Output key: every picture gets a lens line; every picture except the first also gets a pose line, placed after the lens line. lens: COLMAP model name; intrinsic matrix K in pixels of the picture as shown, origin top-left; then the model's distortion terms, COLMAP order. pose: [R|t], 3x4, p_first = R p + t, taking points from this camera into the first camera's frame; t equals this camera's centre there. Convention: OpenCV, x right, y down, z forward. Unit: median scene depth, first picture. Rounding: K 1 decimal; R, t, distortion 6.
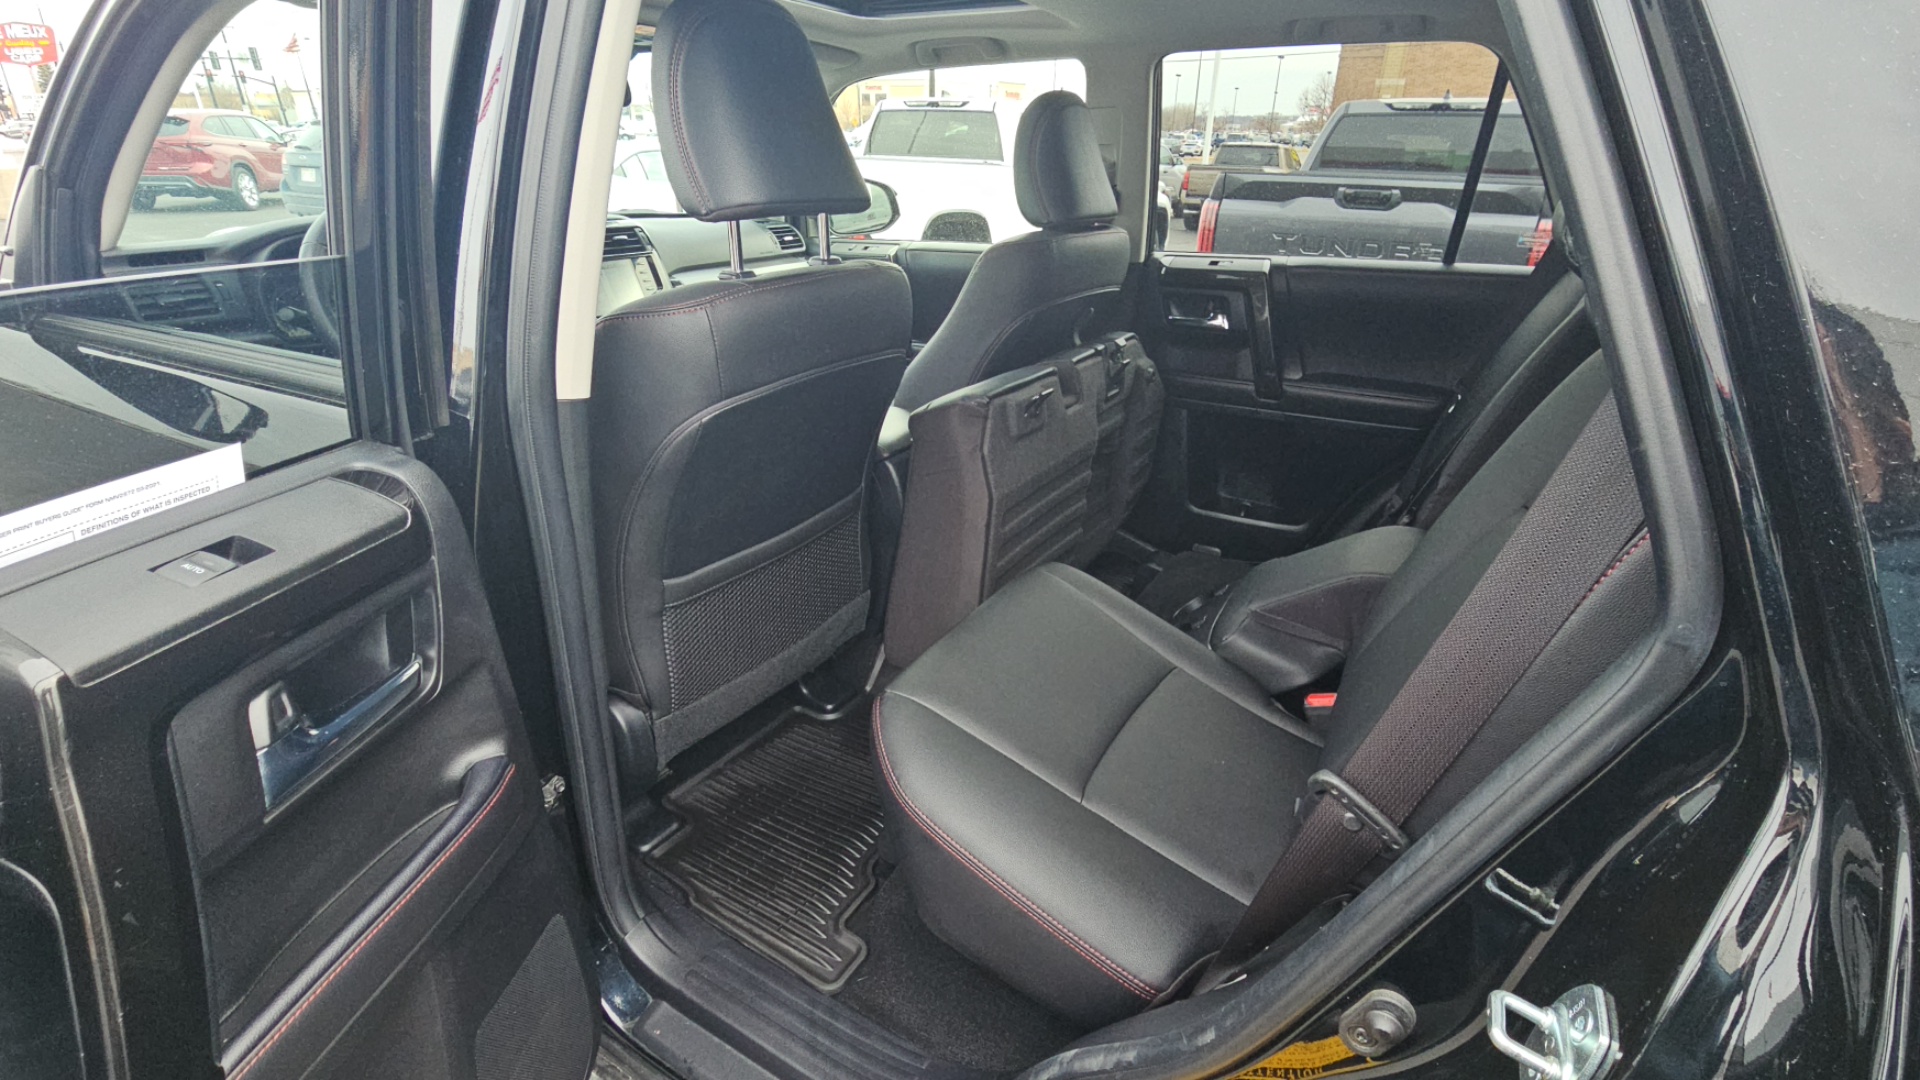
lens RADIAL K [[853.5, 0, 972.9], [0, 853.5, 546.0], [0, 0, 1]] dist [0.010656, -0.008283]
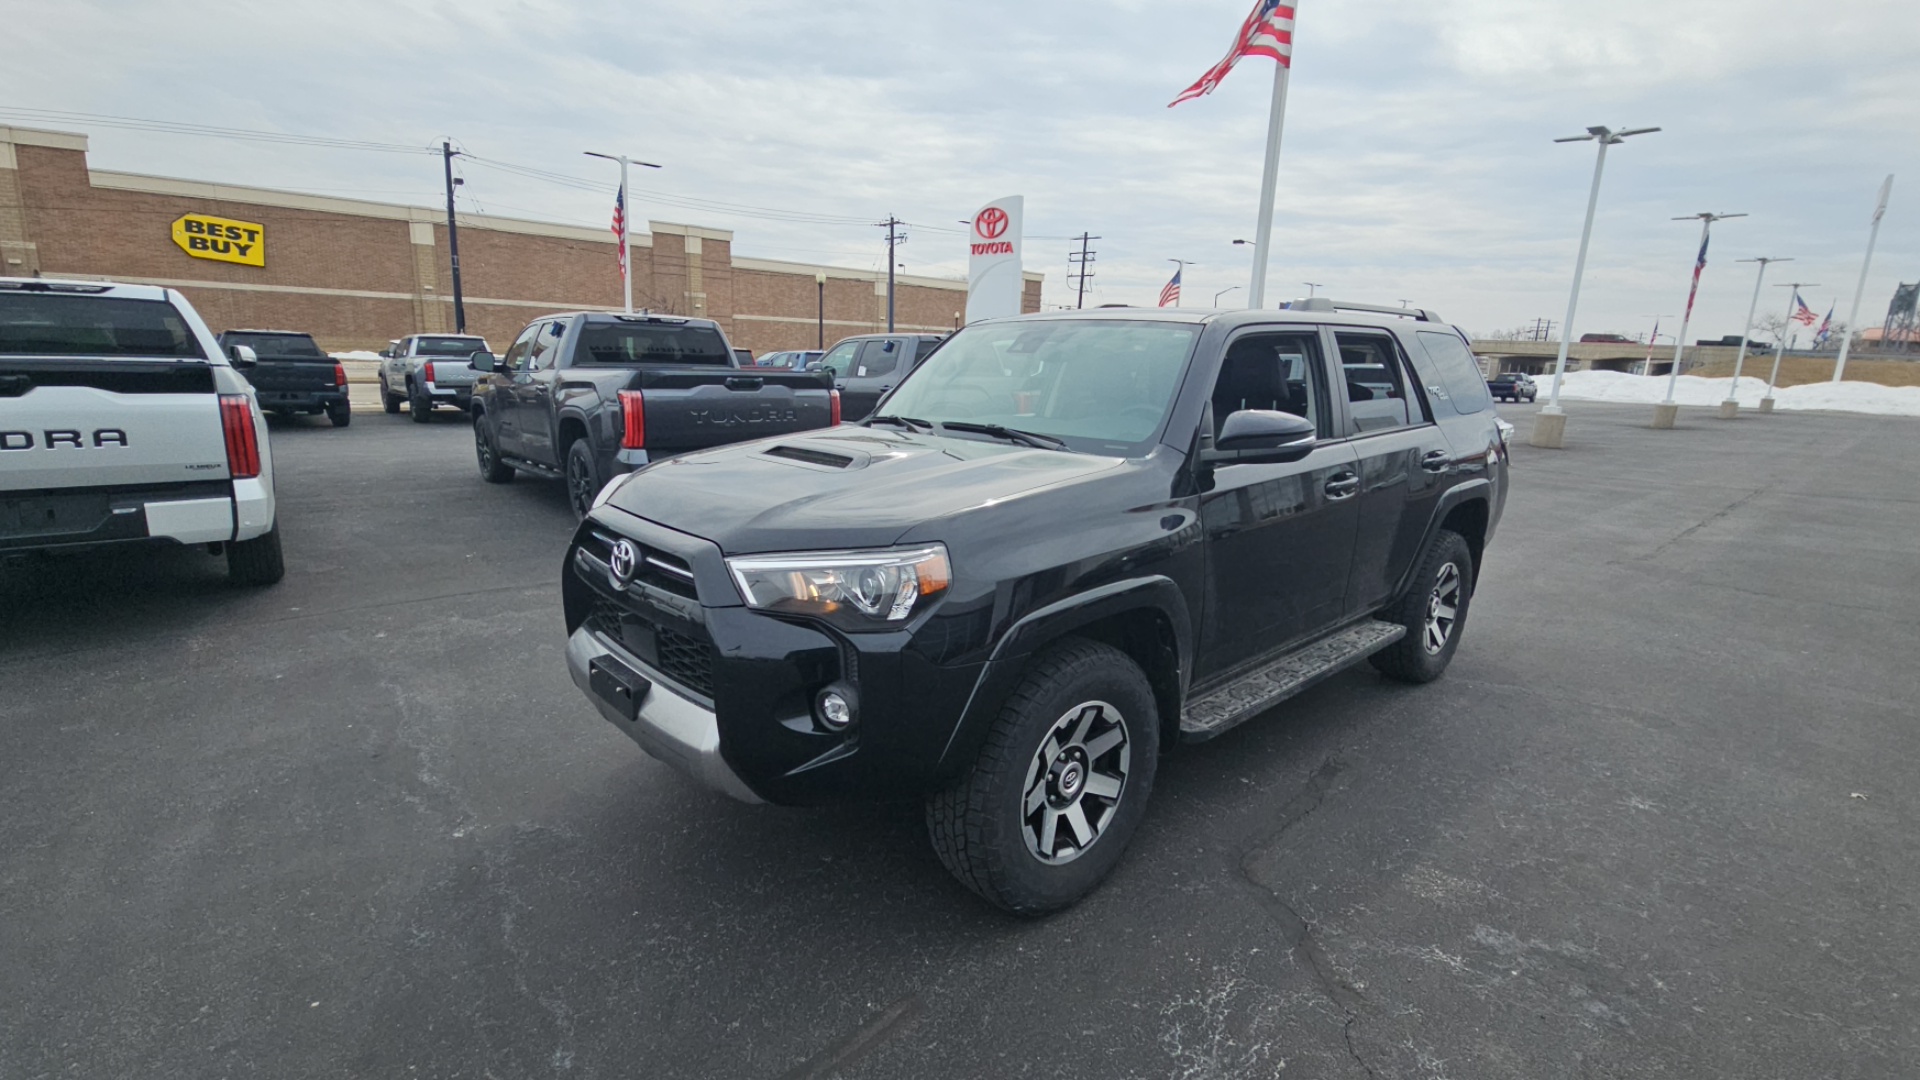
lens RADIAL K [[853.5, 0, 984.5], [0, 853.5, 538.0], [0, 0, 1]] dist [0.010656, -0.008283]
pose [[0.268924, -0.214617, 0.938946, -0.541697], [0.386378, 0.917018, 0.098942, -0.085384], [-0.882265, 0.336180, 0.329531, 0.133179]]
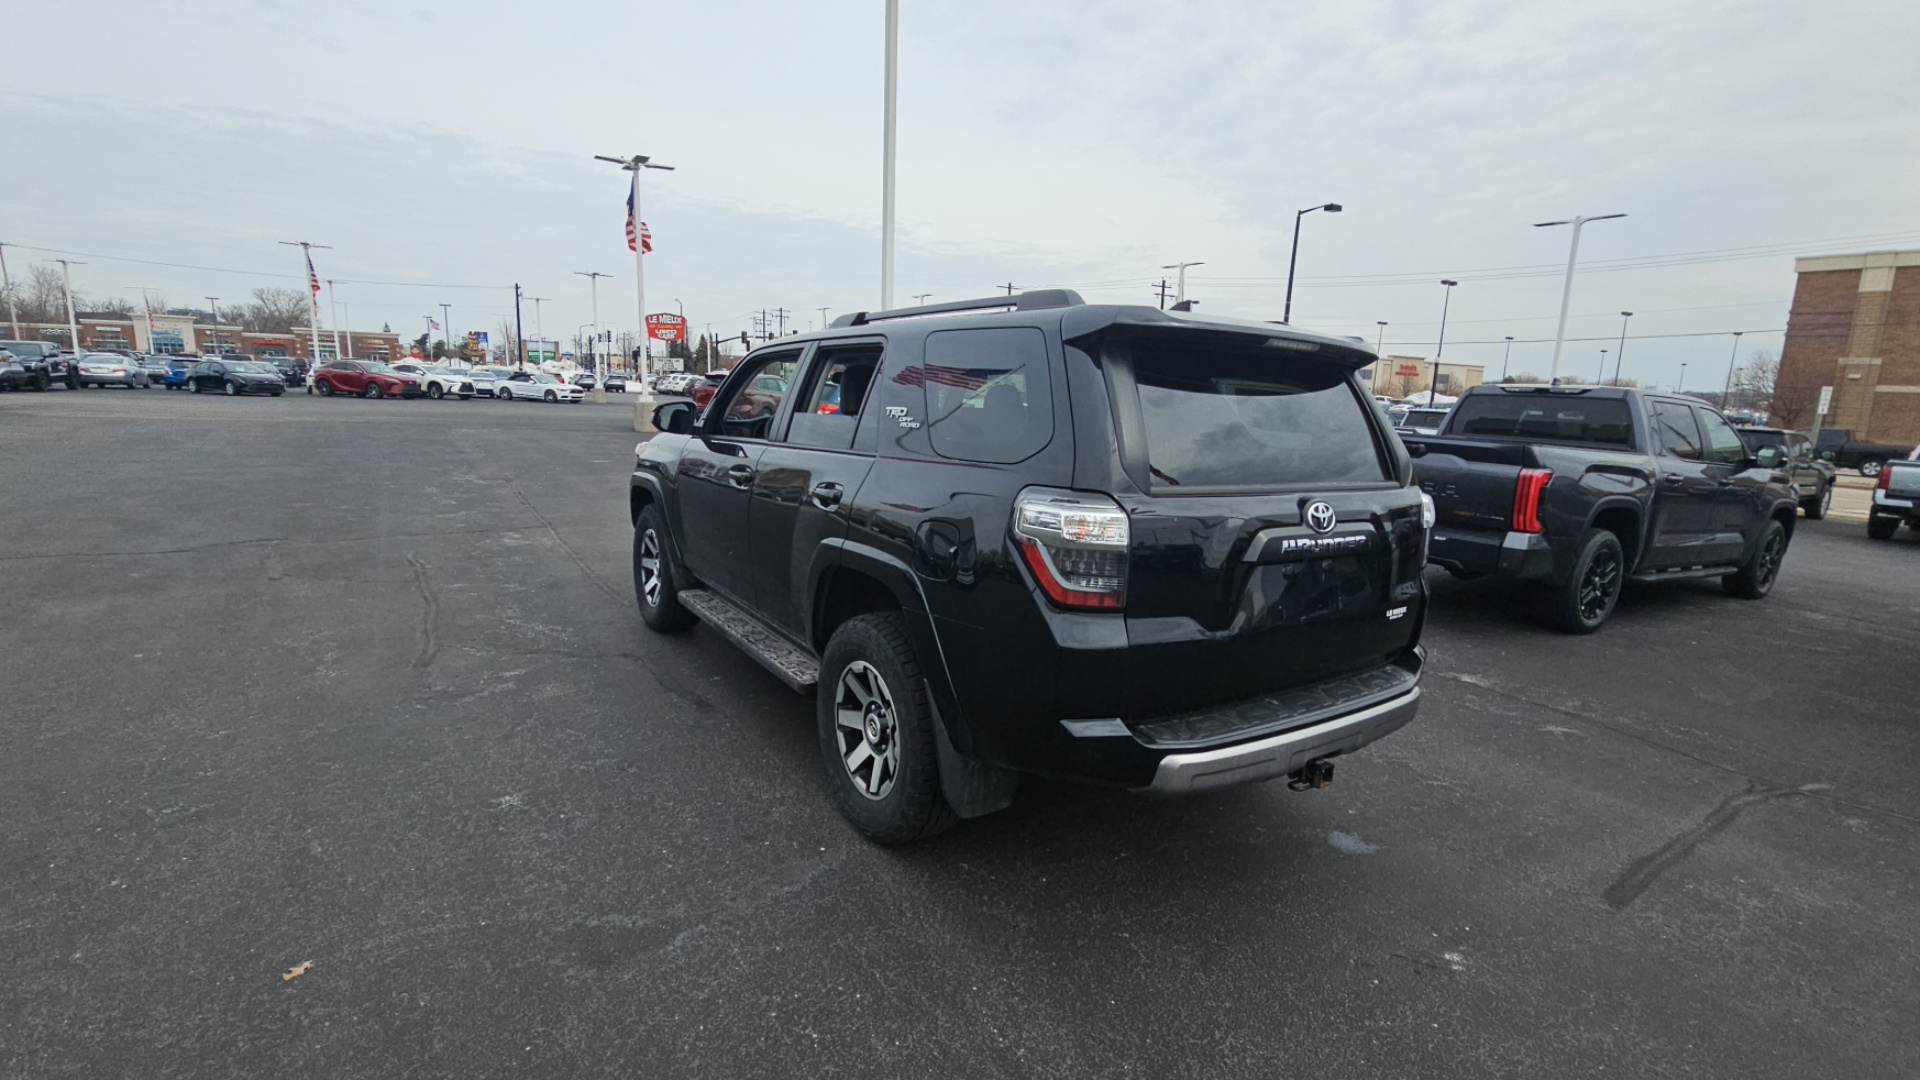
lens RADIAL K [[853.5, 0, 979.6], [0, 853.5, 550.7], [0, 0, 1]] dist [0.010656, -0.008283]
pose [[0.911400, 0.096983, -0.399931, 0.243845], [-0.200416, 0.953400, -0.225526, 0.127350], [0.359422, 0.285697, 0.888365, -0.272661]]
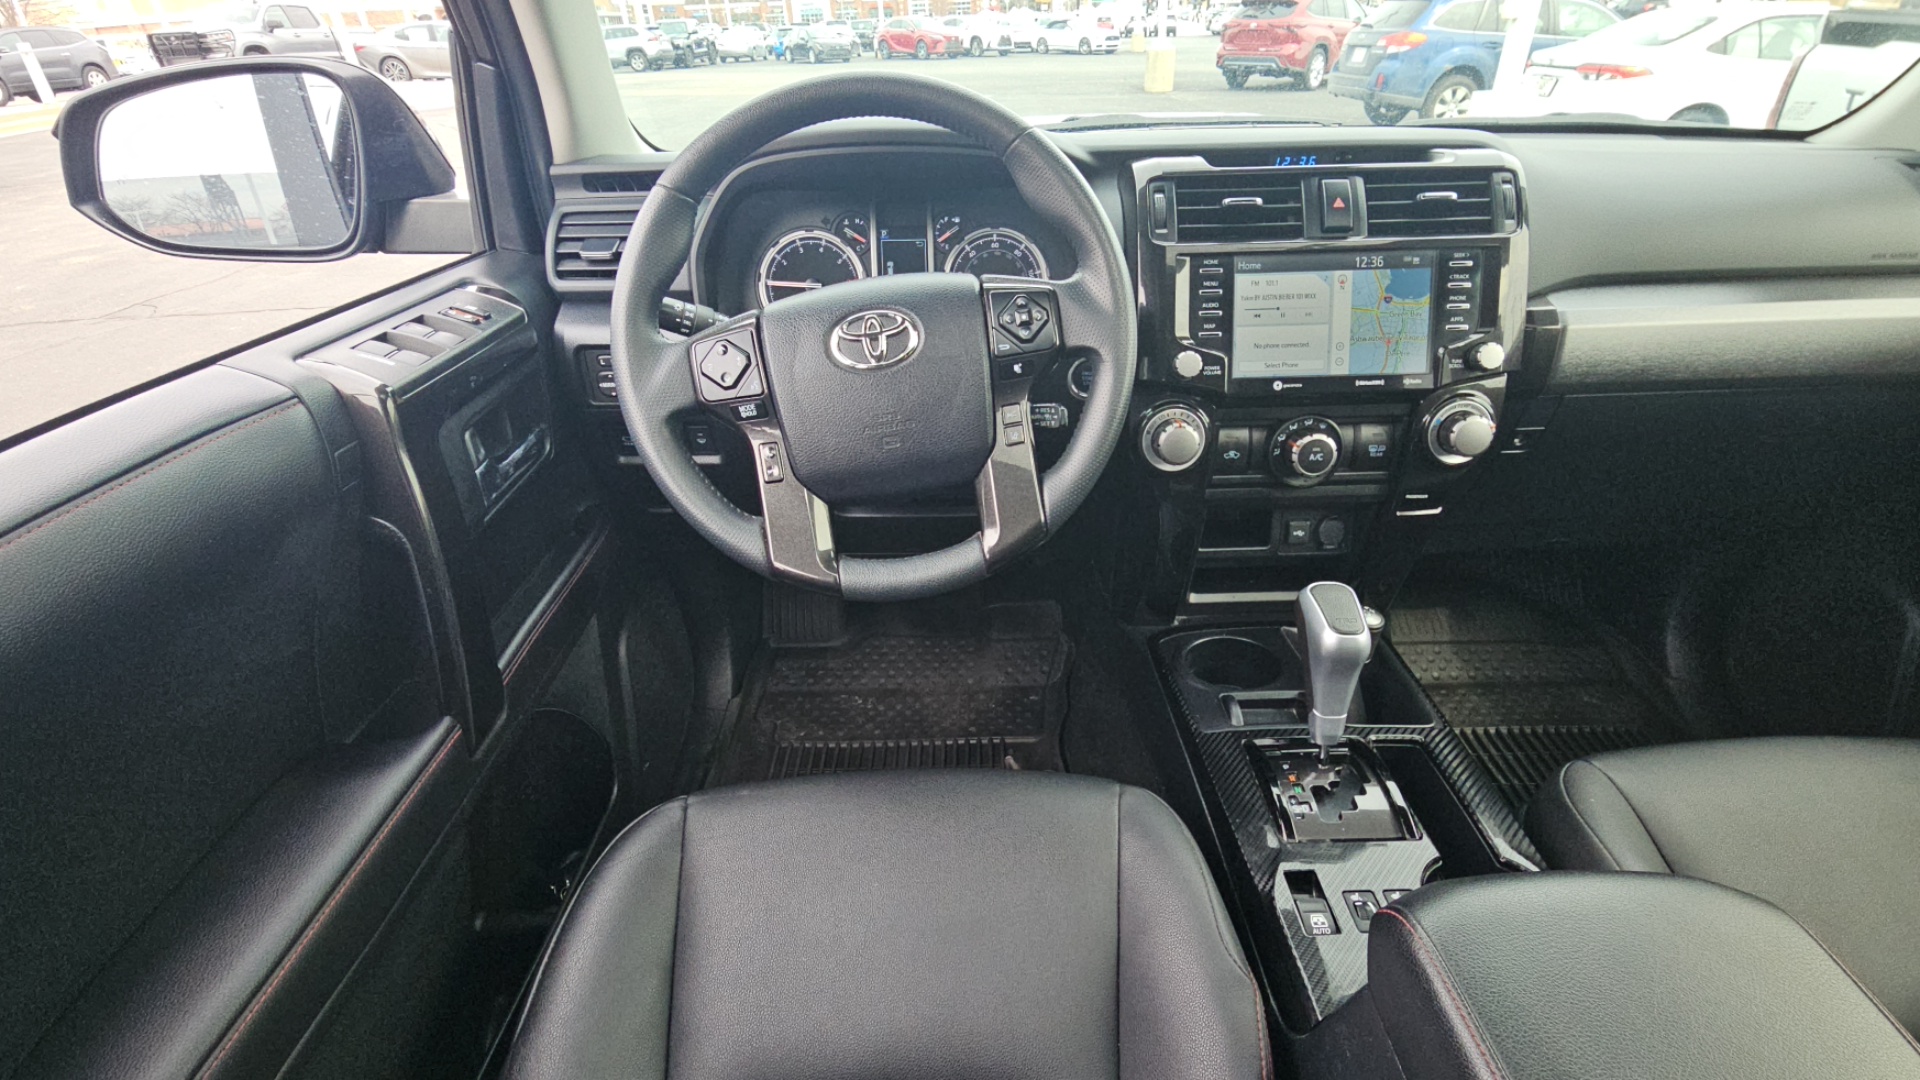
lens RADIAL K [[853.5, 0, 981.6], [0, 853.5, 546.7], [0, 0, 1]] dist [0.010656, -0.008283]
pose [[0.528486, 0.417854, -0.738986, -0.036608], [-0.332038, 0.902876, 0.273067, -0.058716], [0.781315, 0.101060, 0.615901, 0.141024]]
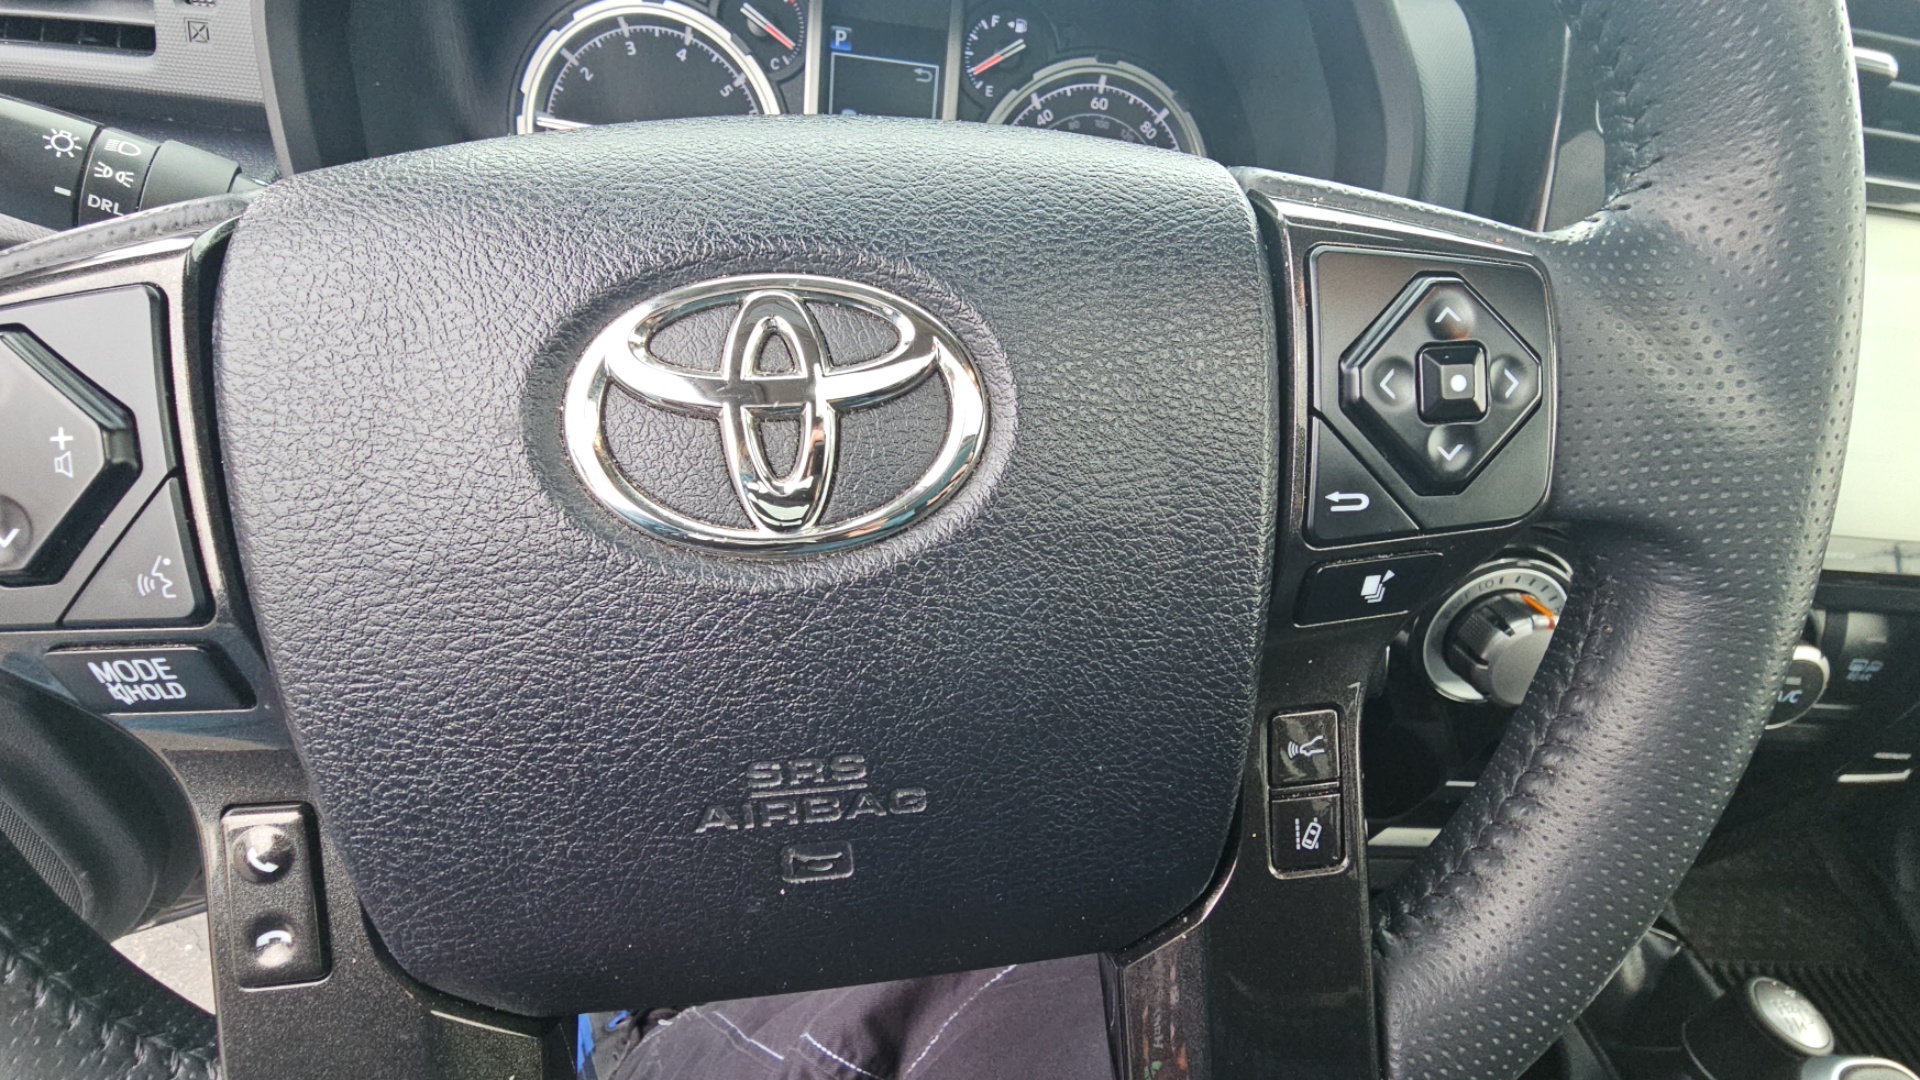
lens RADIAL K [[853.5, 0, 979.8], [0, 853.5, 544.7], [0, 0, 1]] dist [0.010656, -0.008283]
pose [[0.552169, 0.533720, -0.640509, -0.095638], [-0.443353, 0.838584, 0.316566, -0.055824], [0.706079, 0.109173, 0.699667, 0.172228]]
